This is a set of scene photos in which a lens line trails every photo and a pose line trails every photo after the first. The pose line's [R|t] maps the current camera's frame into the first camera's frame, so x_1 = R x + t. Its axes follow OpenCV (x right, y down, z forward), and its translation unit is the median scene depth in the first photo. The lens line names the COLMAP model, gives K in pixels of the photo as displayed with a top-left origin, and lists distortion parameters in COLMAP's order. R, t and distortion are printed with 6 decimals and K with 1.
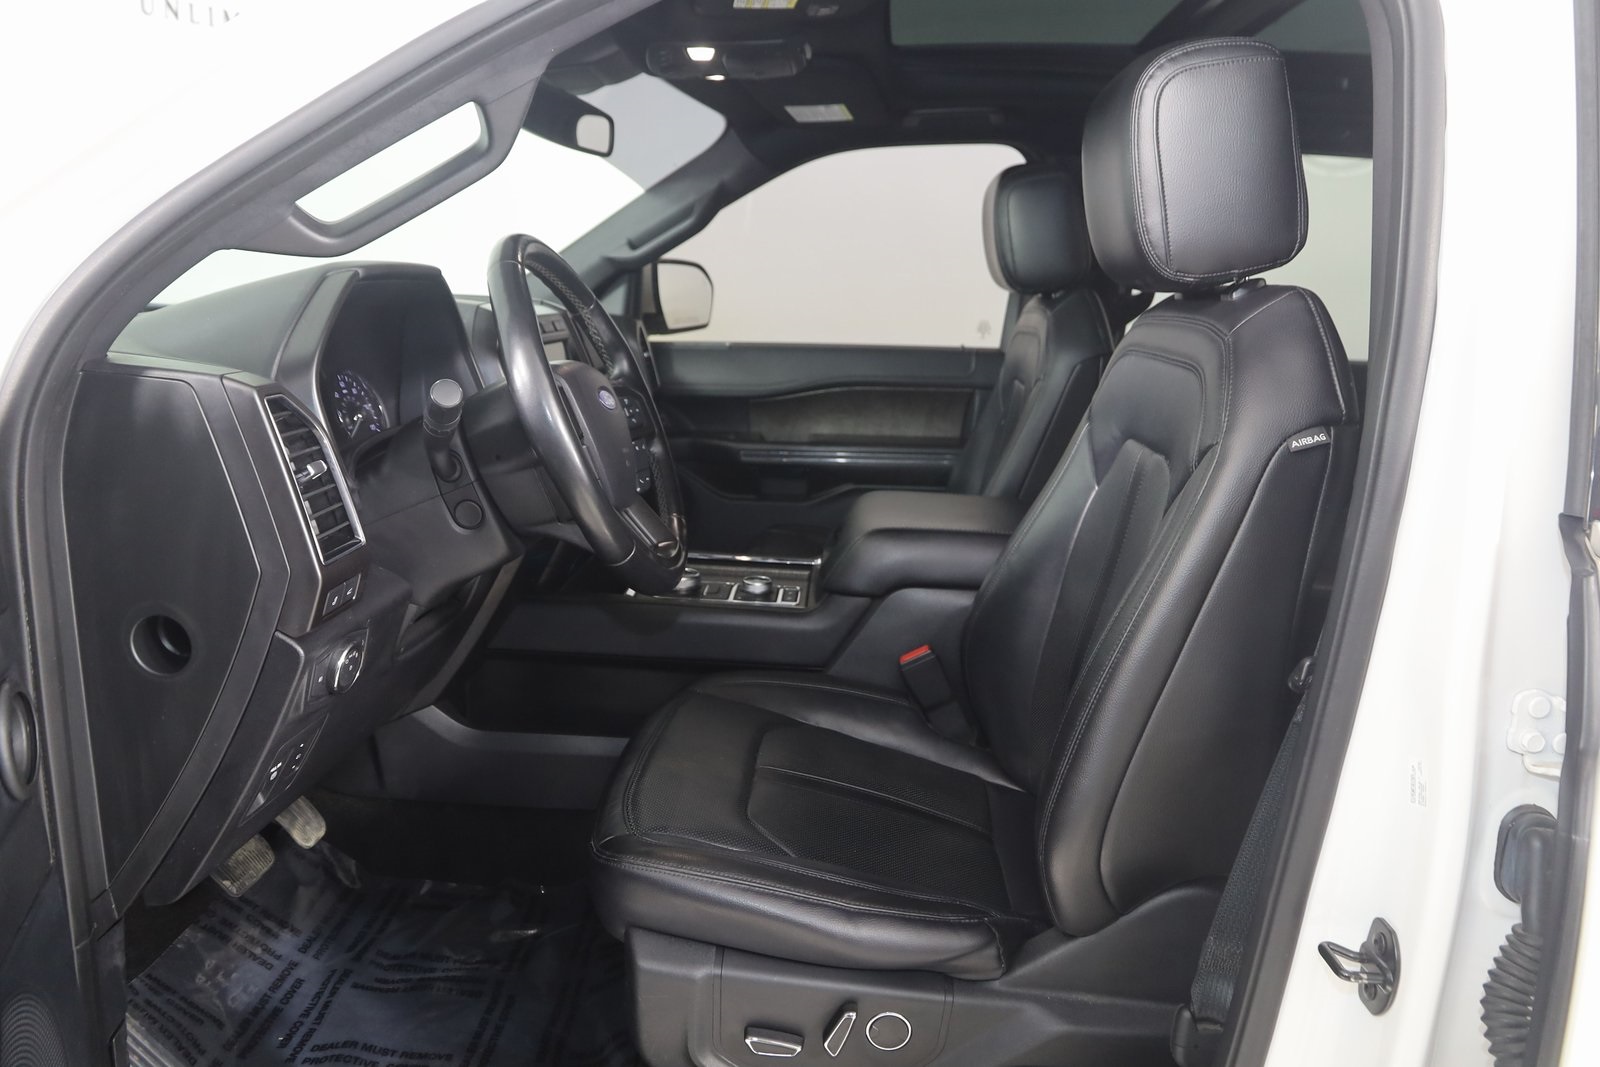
lens RADIAL K [[1098.8, 0, 810.7], [0, 1098.8, 517.7], [0, 0, 1]] dist [-0.106816, 0.058297]
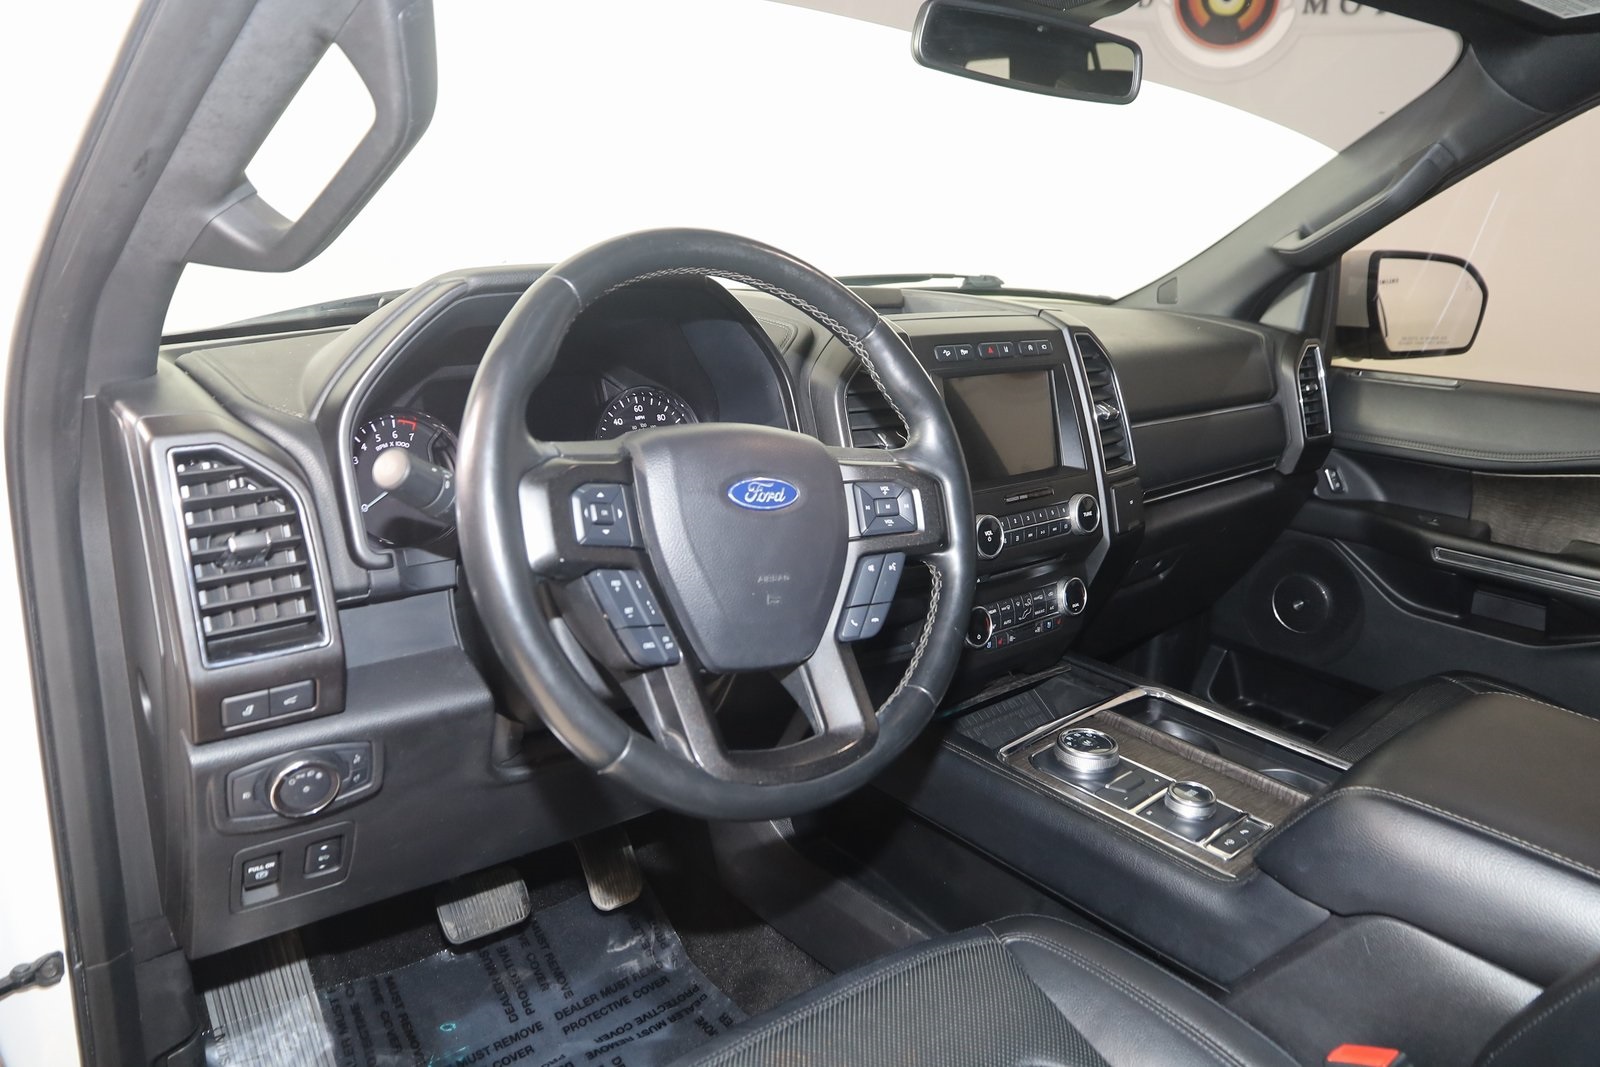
lens RADIAL K [[1098.8, 0, 798.8], [0, 1098.8, 522.3], [0, 0, 1]] dist [-0.106816, 0.058297]
pose [[0.670078, 0.184195, -0.719074, 0.249287], [-0.164404, 0.981491, 0.098213, -0.135809], [0.723855, 0.052409, 0.687958, 0.503573]]
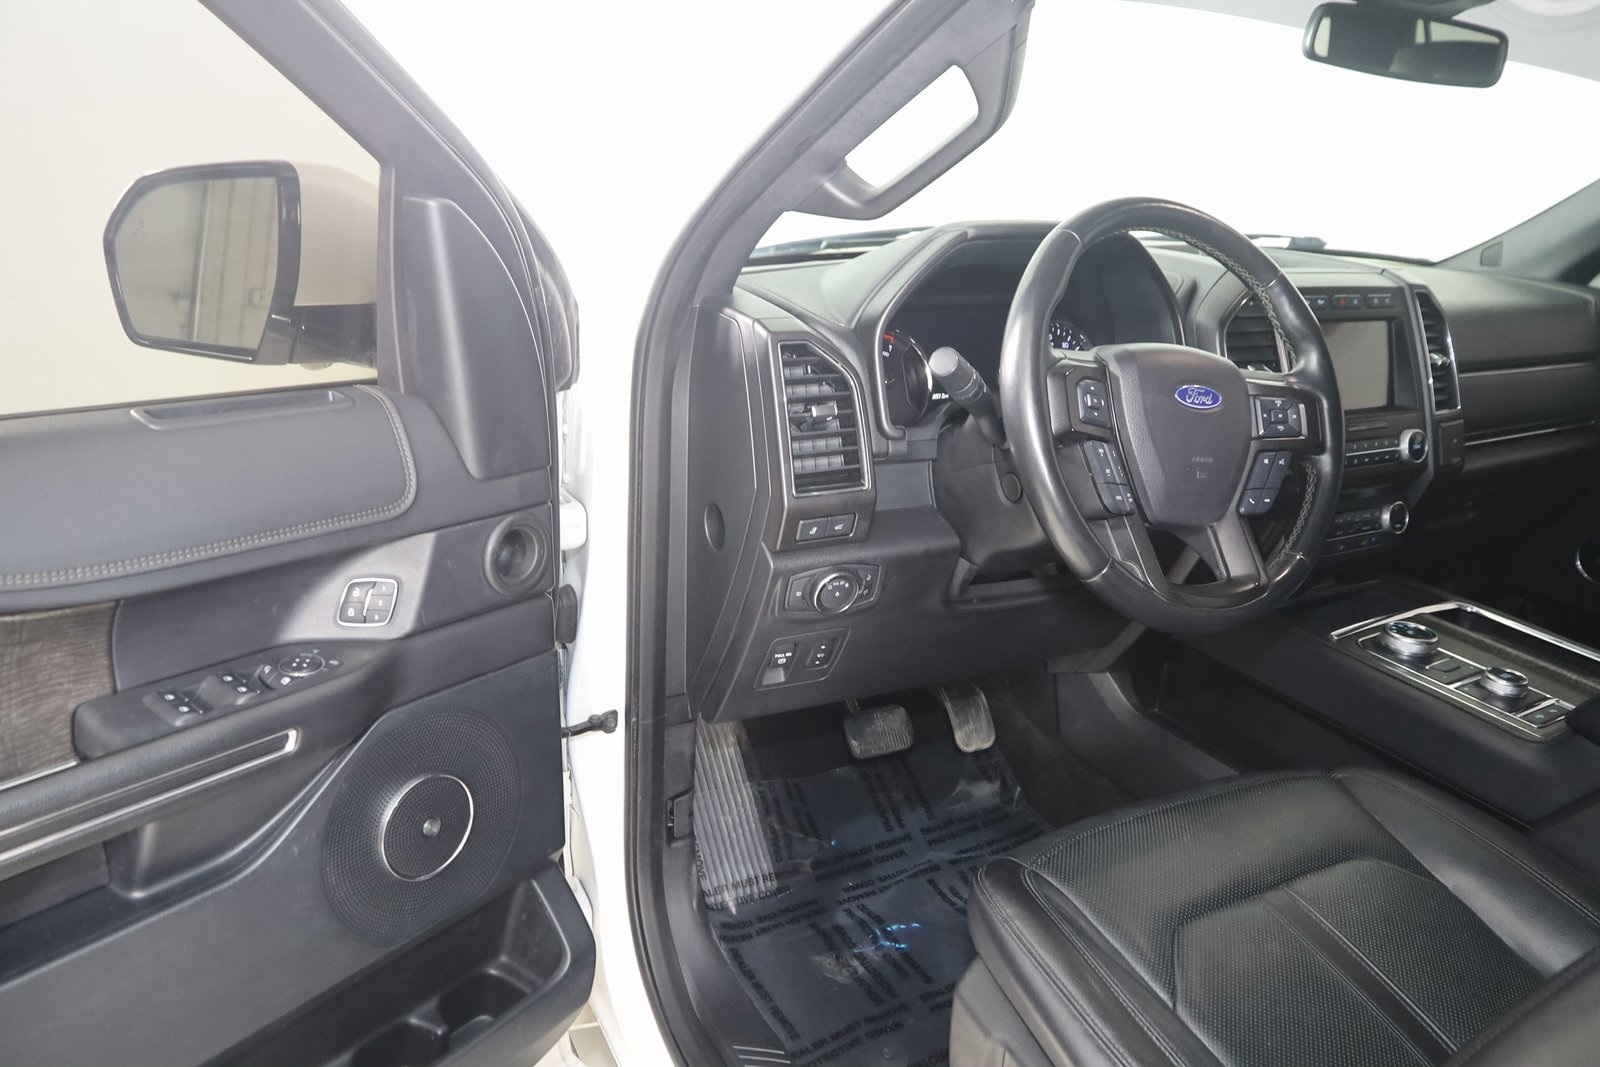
lens RADIAL K [[1098.8, 0, 794.4], [0, 1098.8, 524.0], [0, 0, 1]] dist [-0.106816, 0.058297]
pose [[0.489595, 0.256664, -0.833319, 0.337535], [-0.197714, 0.963481, 0.180593, -0.088968], [0.849238, 0.076341, 0.522462, 0.262341]]
